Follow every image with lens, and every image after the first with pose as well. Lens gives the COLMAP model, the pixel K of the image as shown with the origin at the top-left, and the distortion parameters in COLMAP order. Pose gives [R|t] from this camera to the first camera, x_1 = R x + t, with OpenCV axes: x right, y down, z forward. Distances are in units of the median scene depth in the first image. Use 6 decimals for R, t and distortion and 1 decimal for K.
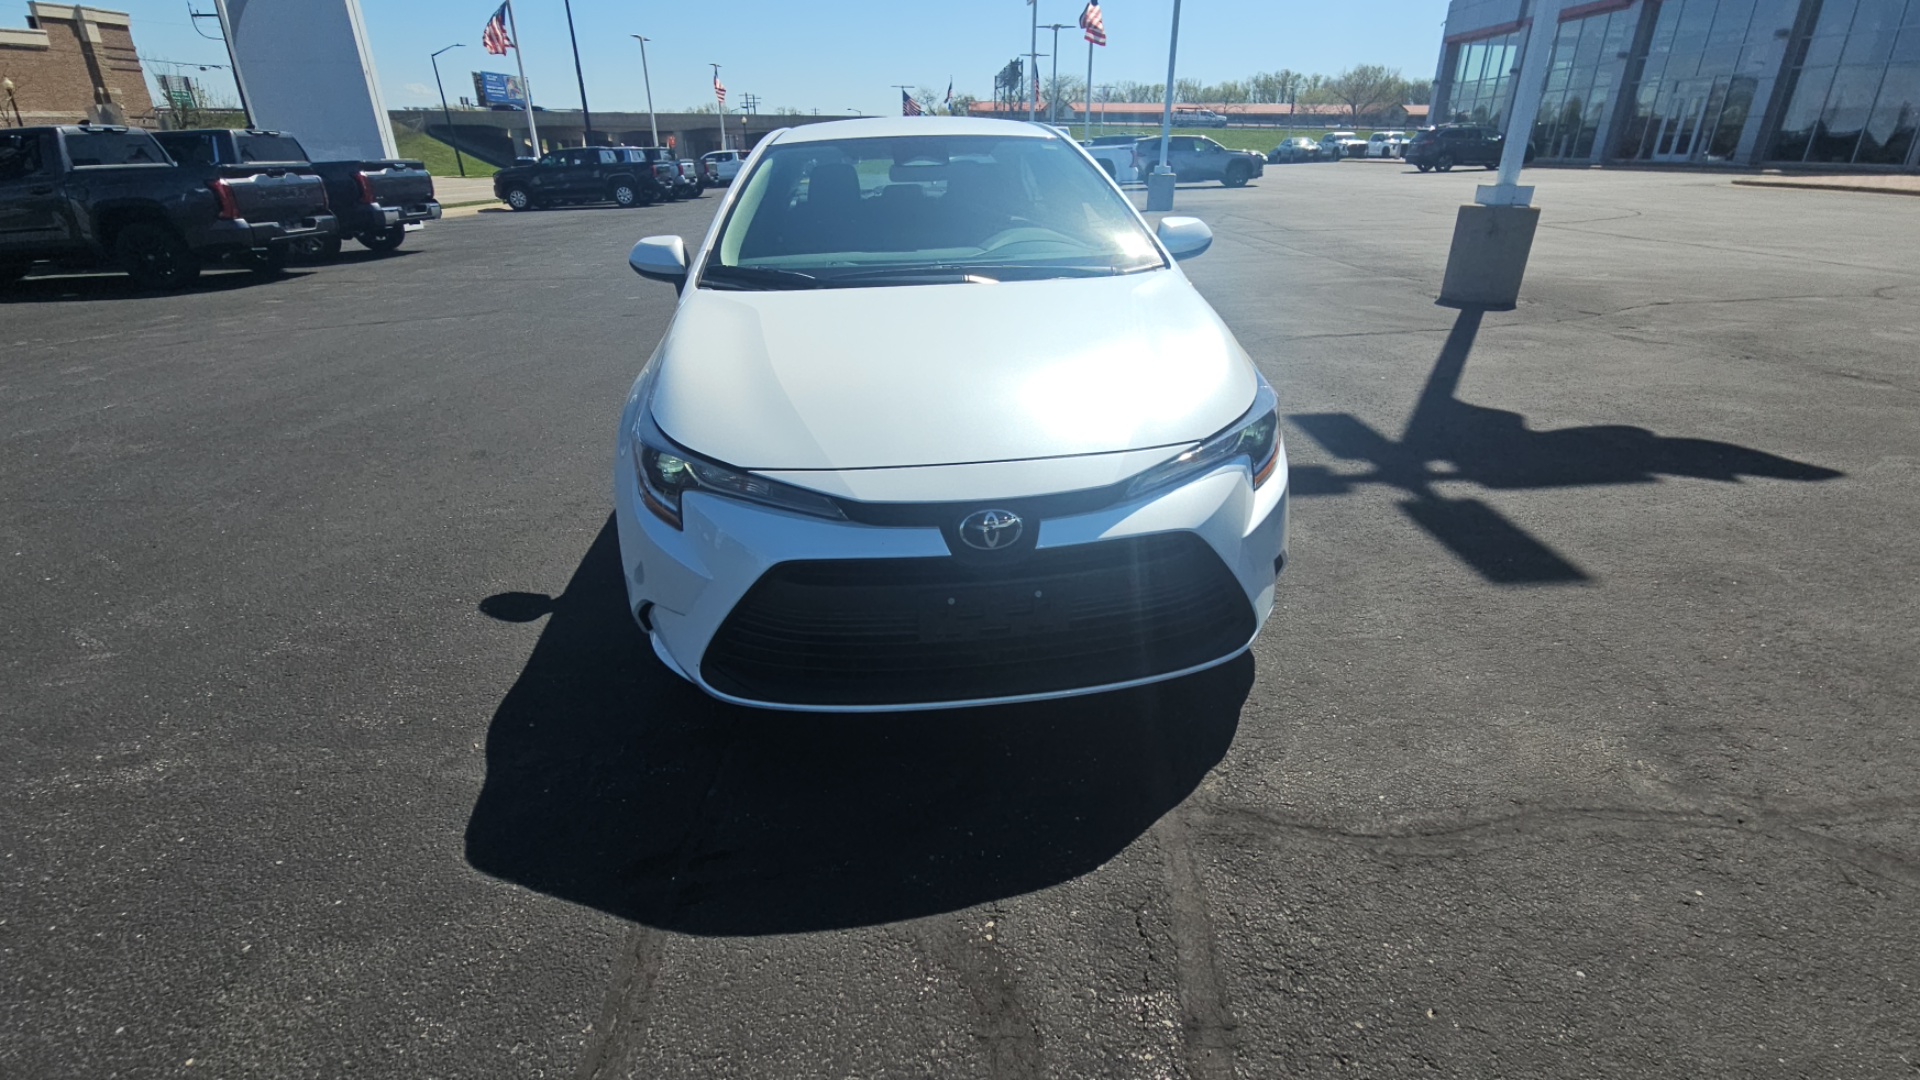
lens RADIAL K [[855.4, 0, 970.0], [0, 855.4, 543.6], [0, 0, 1]] dist [0.011158, -0.009376]
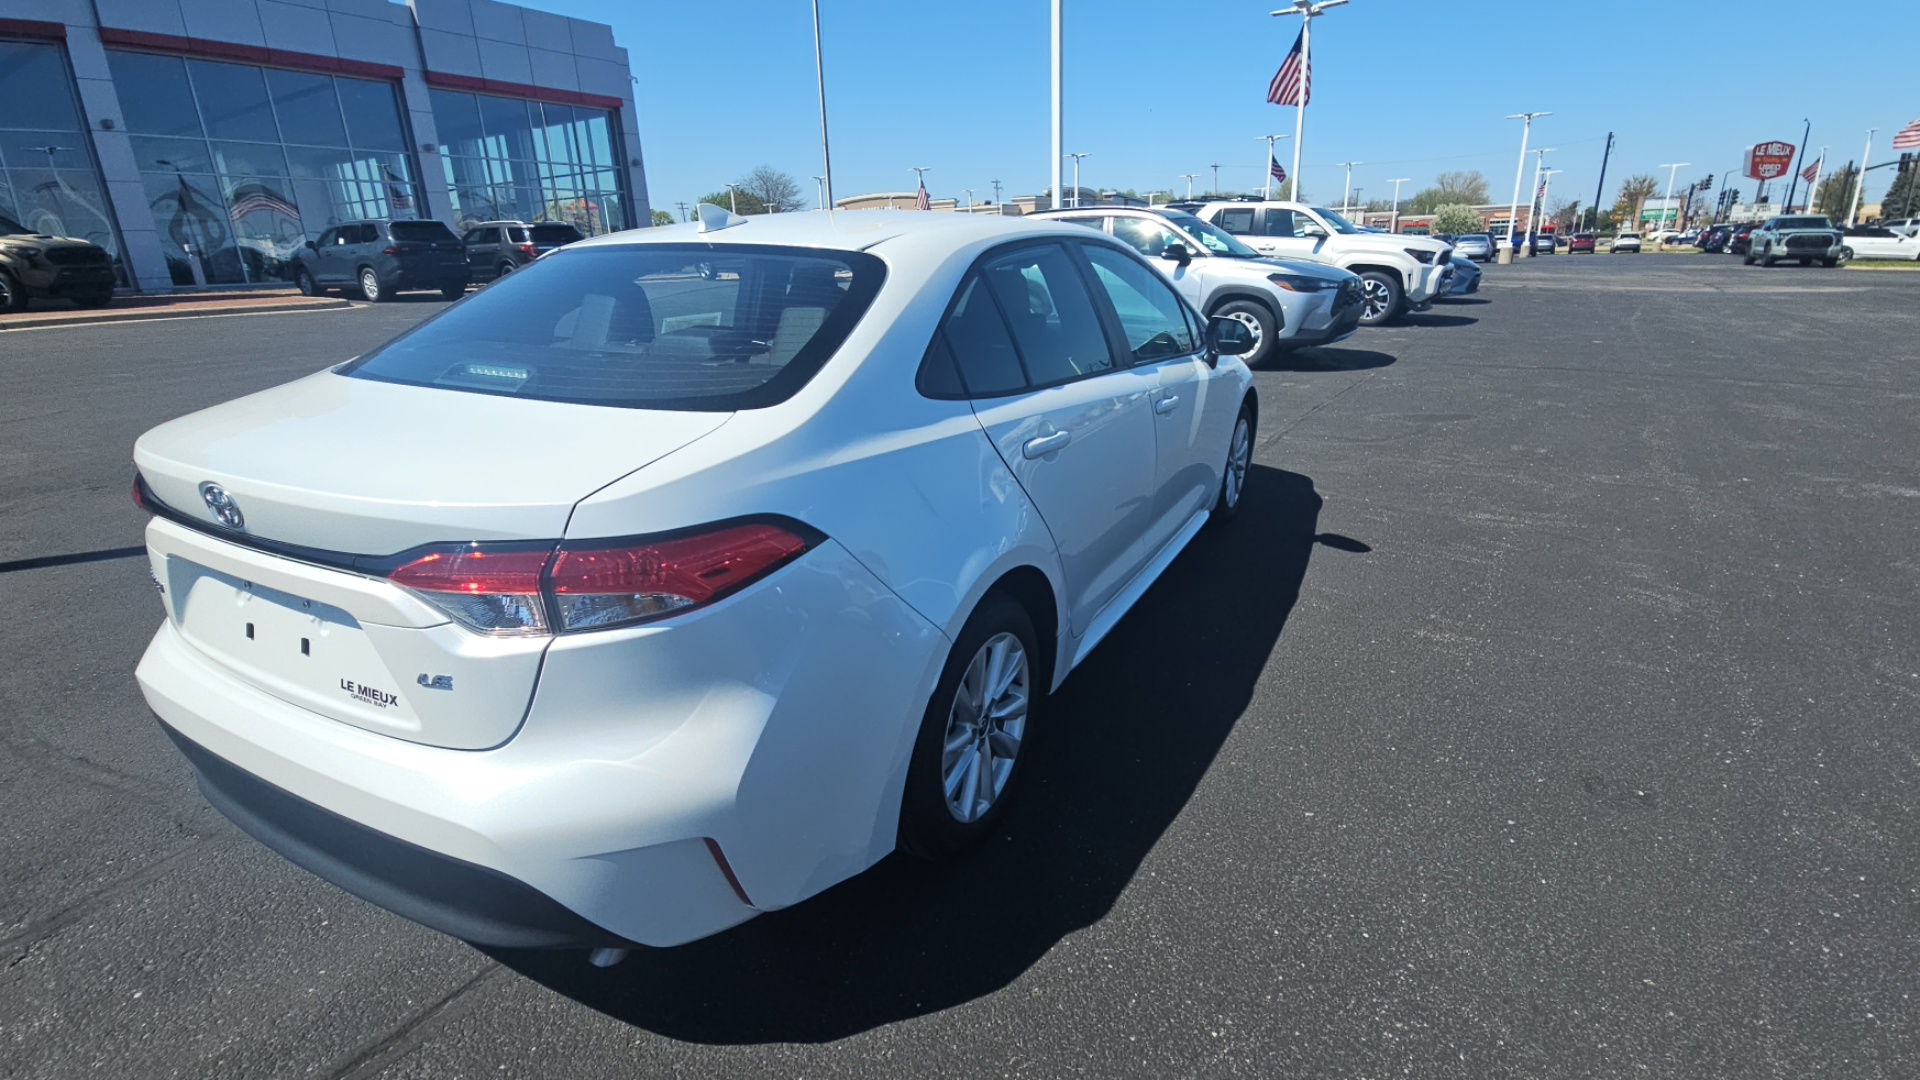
lens RADIAL K [[855.4, 0, 978.6], [0, 855.4, 537.1], [0, 0, 1]] dist [0.011158, -0.009376]
pose [[-0.824640, -0.159286, 0.542767, -1.069928], [0.258145, 0.747813, 0.611667, -1.296127], [-0.503319, 0.644518, -0.575558, 2.833863]]
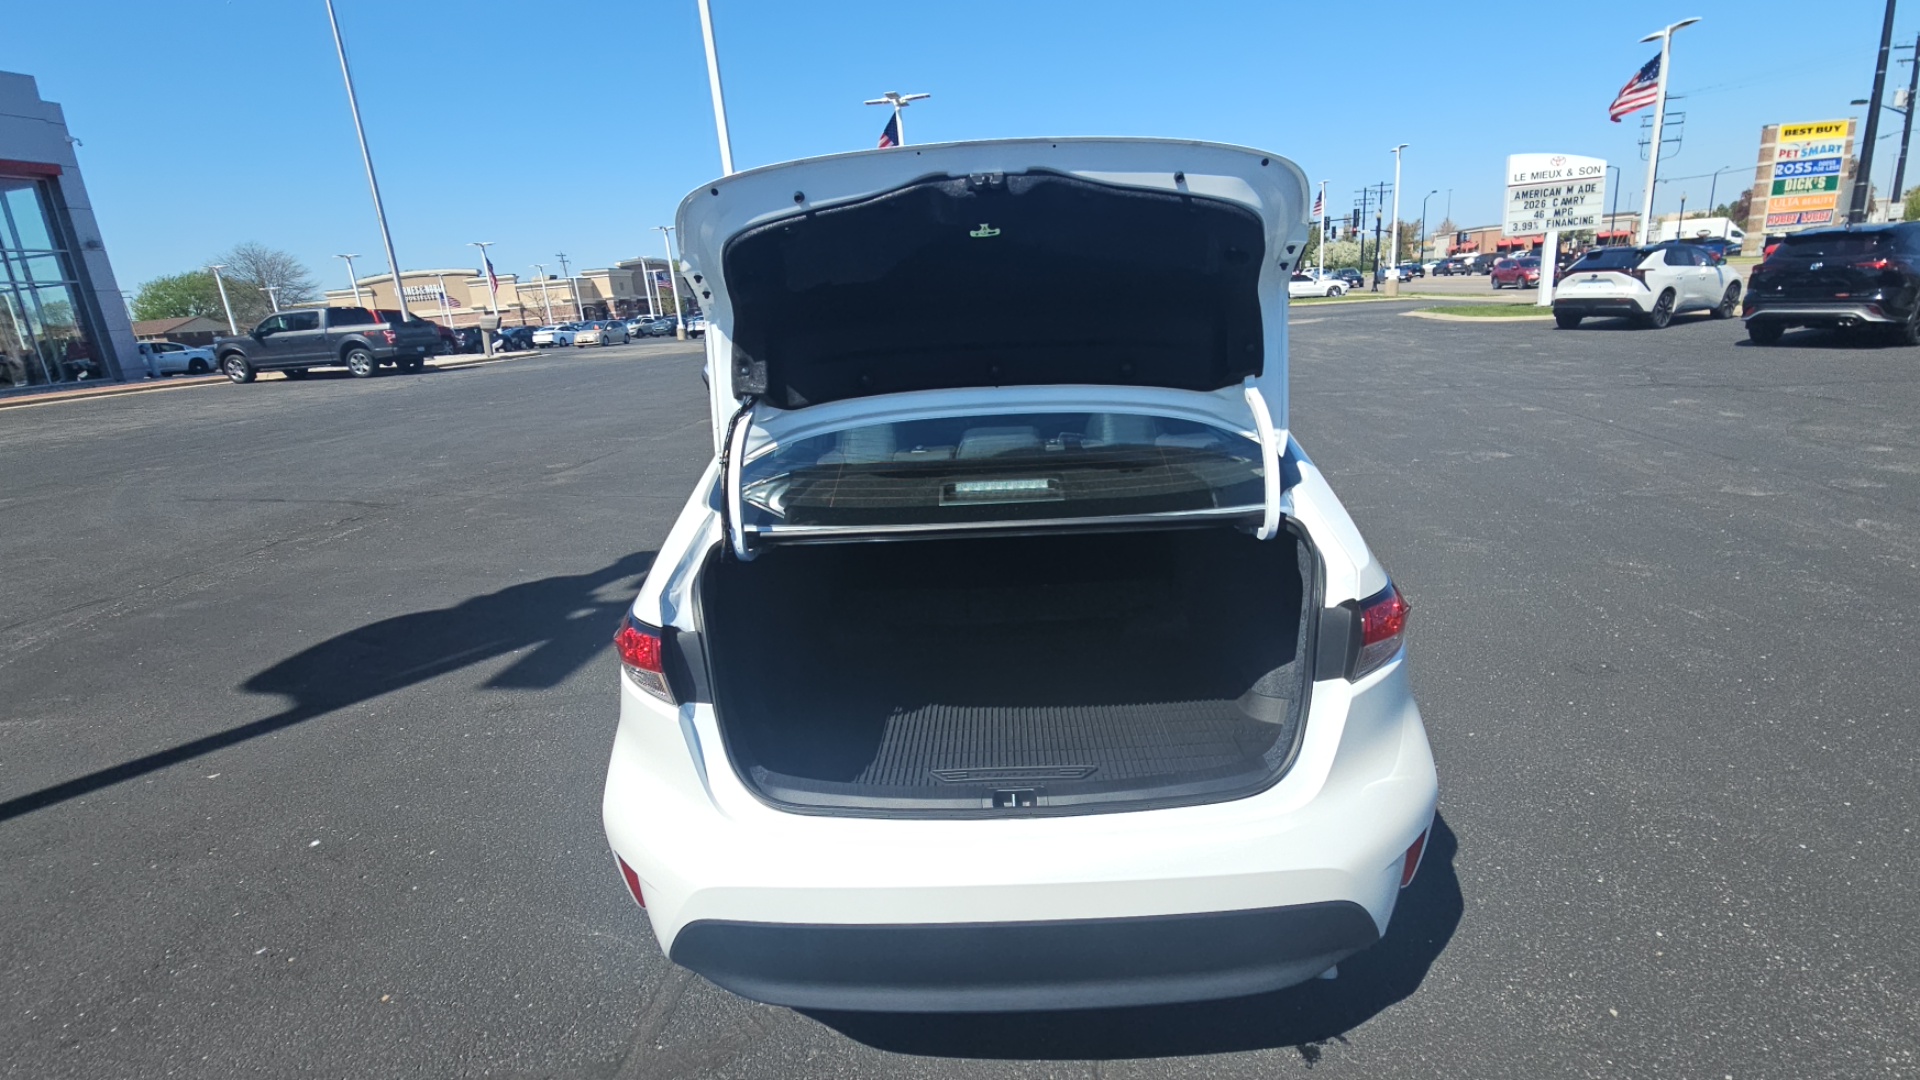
lens RADIAL K [[855.4, 0, 976.1], [0, 855.4, 543.4], [0, 0, 1]] dist [0.011158, -0.009376]
pose [[-0.987152, 0.029541, 0.157030, -0.332134], [0.125306, 0.752908, 0.646086, -1.534386], [-0.099144, 0.657462, -0.746937, 3.160992]]
